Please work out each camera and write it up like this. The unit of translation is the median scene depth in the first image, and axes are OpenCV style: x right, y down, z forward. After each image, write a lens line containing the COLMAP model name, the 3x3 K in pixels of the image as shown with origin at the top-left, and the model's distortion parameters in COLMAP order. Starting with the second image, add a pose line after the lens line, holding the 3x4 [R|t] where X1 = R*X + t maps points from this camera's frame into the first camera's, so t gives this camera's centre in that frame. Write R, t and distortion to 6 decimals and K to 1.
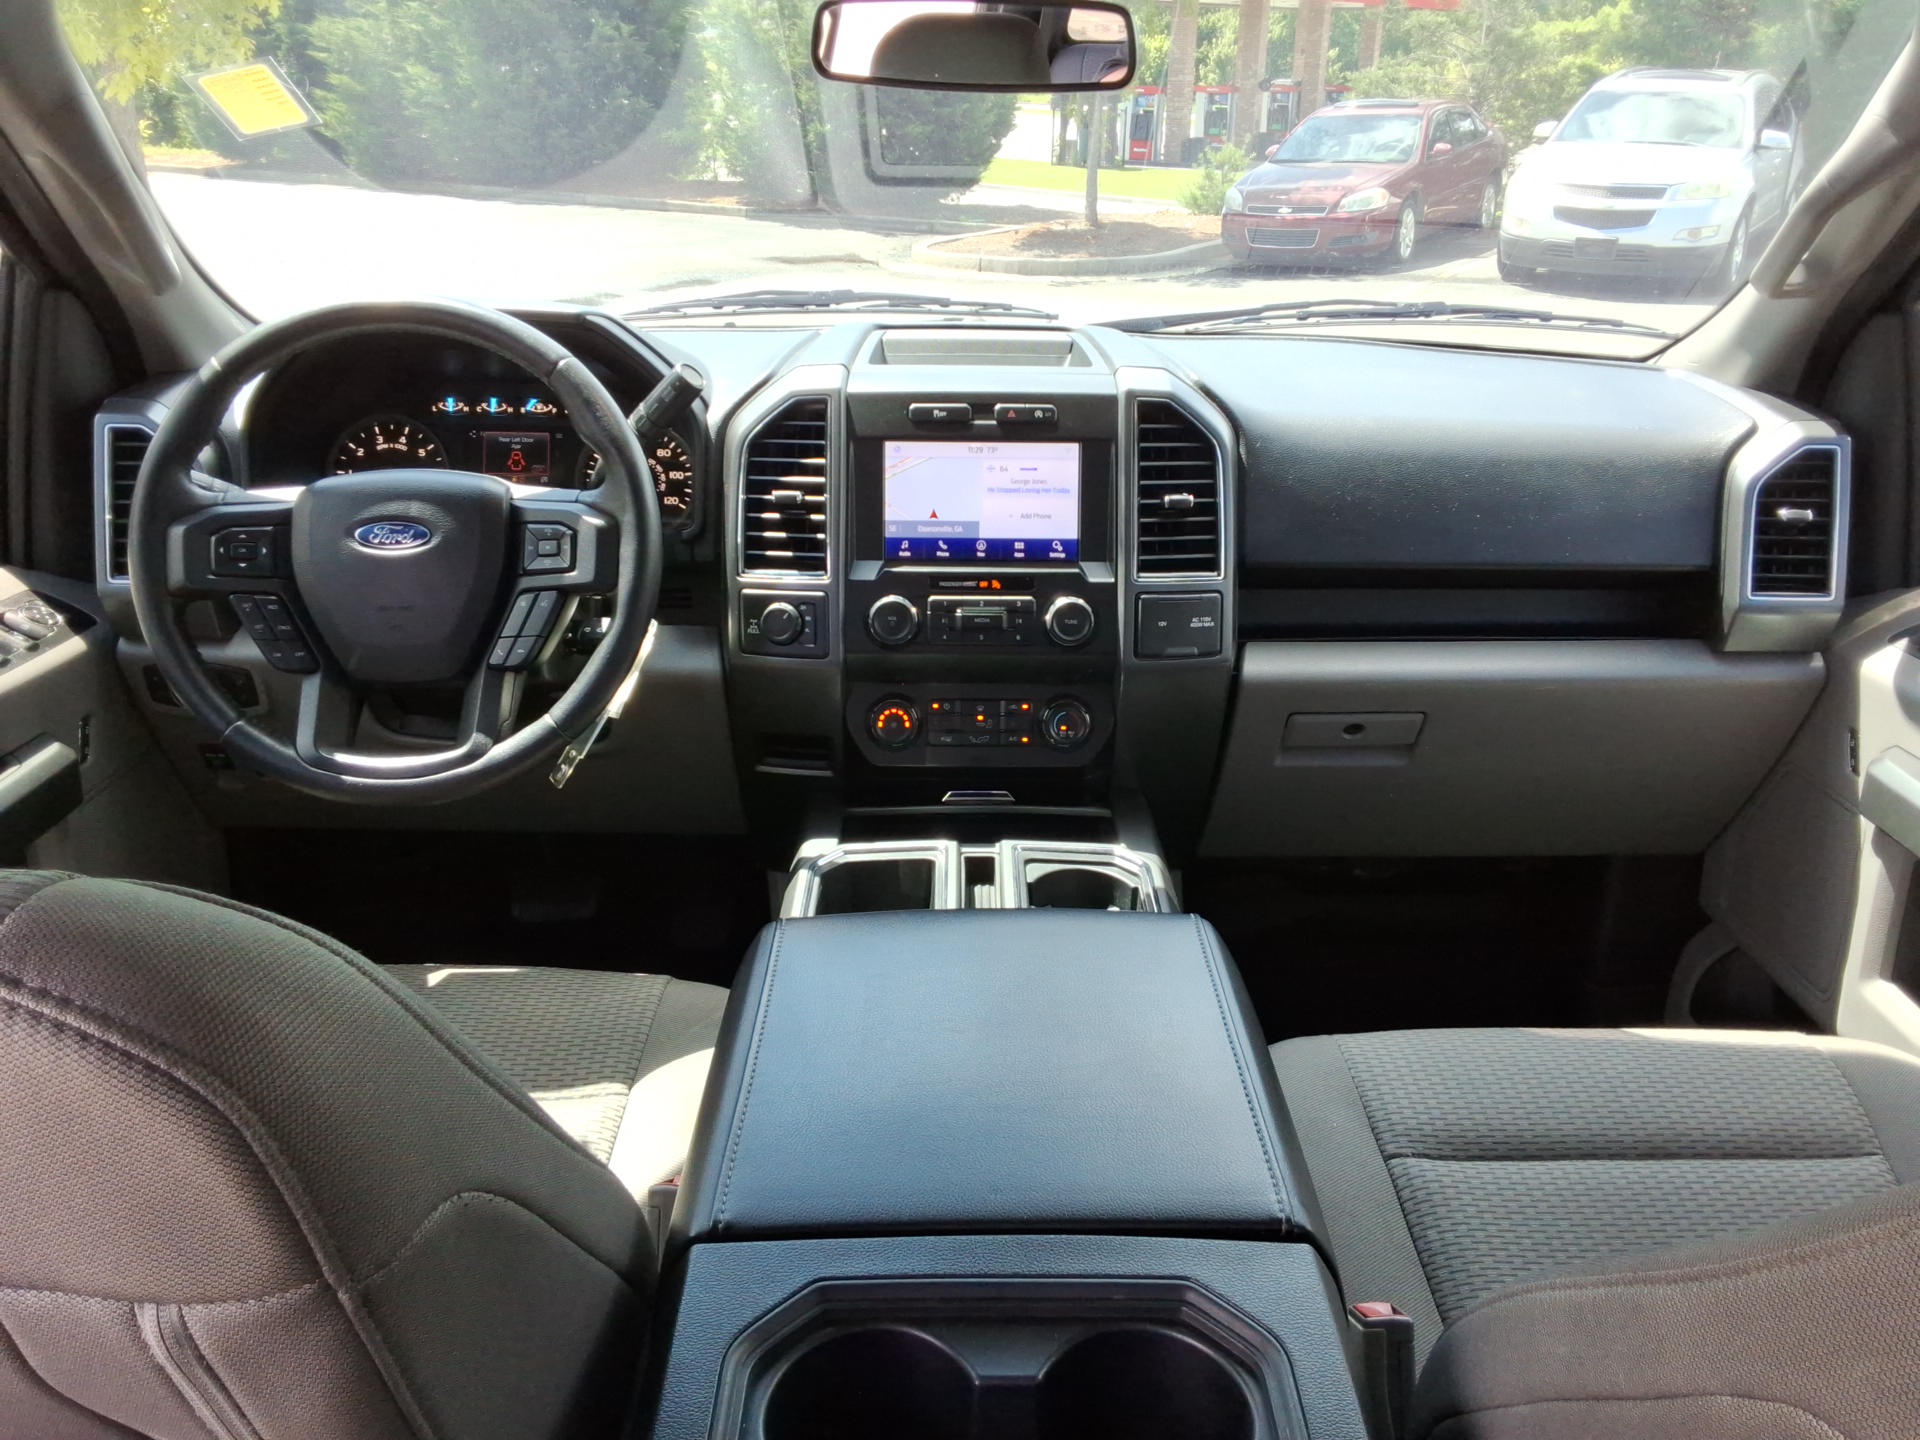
lens RADIAL K [[1544.1, 0, 973.7], [0, 1544.1, 731.8], [0, 0, 1]] dist [0.104296, -0.158663]
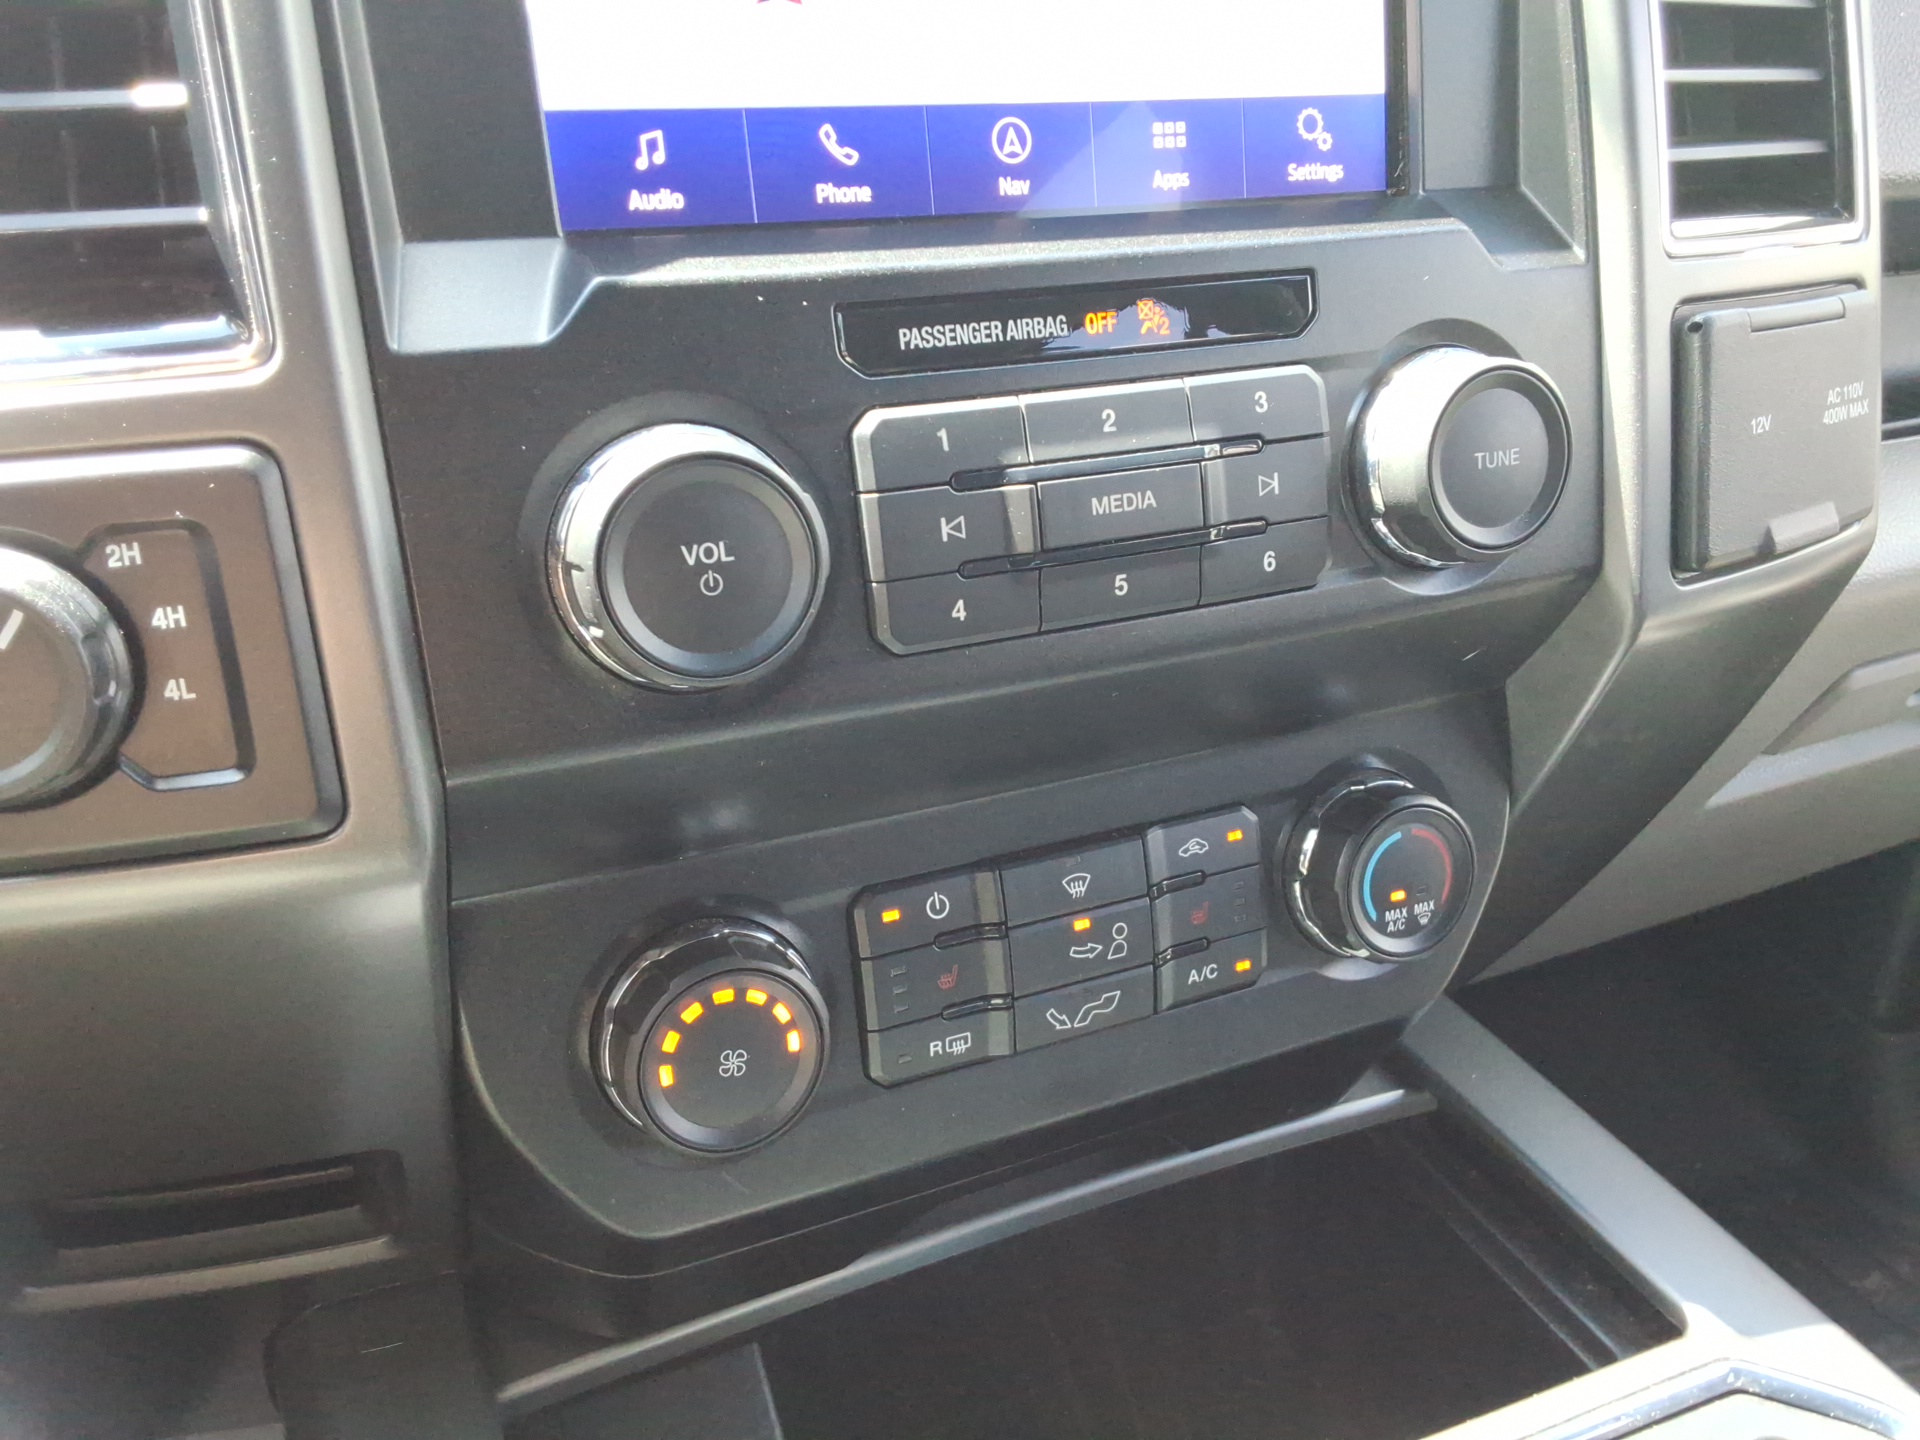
lens RADIAL K [[1544.1, 0, 971.9], [0, 1544.1, 712.7], [0, 0, 1]] dist [0.104296, -0.158663]
pose [[0.908908, -0.171857, 0.379936, -0.093447], [0.126830, 0.981891, 0.140729, -0.074949], [-0.397241, -0.079722, 0.914245, 0.802411]]
